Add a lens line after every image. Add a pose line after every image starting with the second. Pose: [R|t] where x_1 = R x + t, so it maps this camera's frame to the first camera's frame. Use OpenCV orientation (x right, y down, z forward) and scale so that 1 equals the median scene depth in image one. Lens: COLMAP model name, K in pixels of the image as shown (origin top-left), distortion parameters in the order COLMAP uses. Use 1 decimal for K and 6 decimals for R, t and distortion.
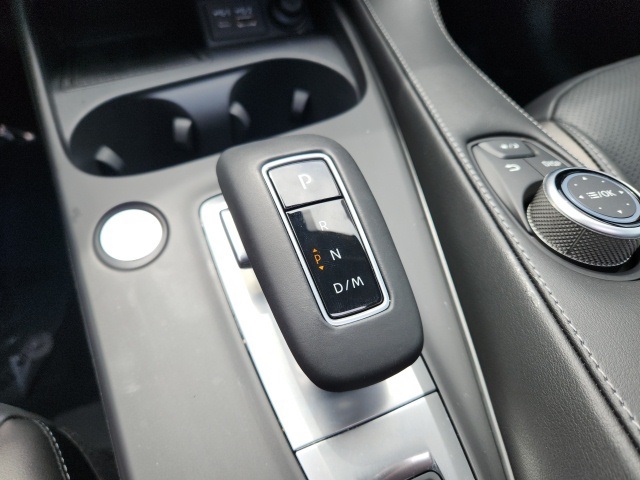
lens RADIAL K [[425.9, 0, 320.5], [0, 425.9, 237.4], [0, 0, 1]] dist [0.067117, -0.055182]
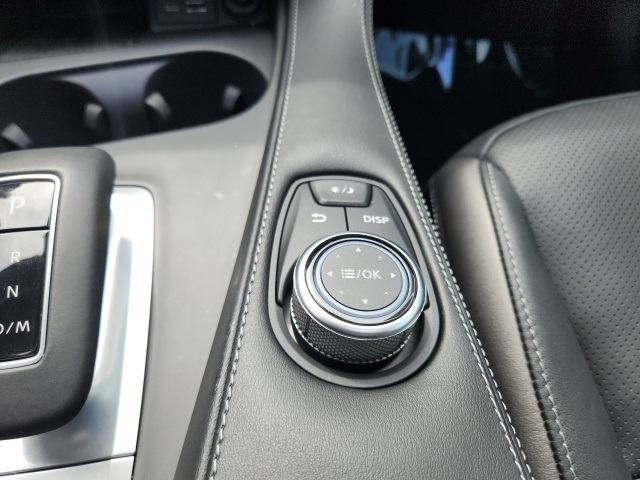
lens RADIAL K [[425.9, 0, 317.4], [0, 425.9, 240.0], [0, 0, 1]] dist [0.067117, -0.055182]
pose [[0.967923, 0.172472, -0.182697, 0.425561], [-0.162637, 0.984366, 0.067627, -0.123410], [0.191504, -0.035744, 0.980841, 0.114561]]
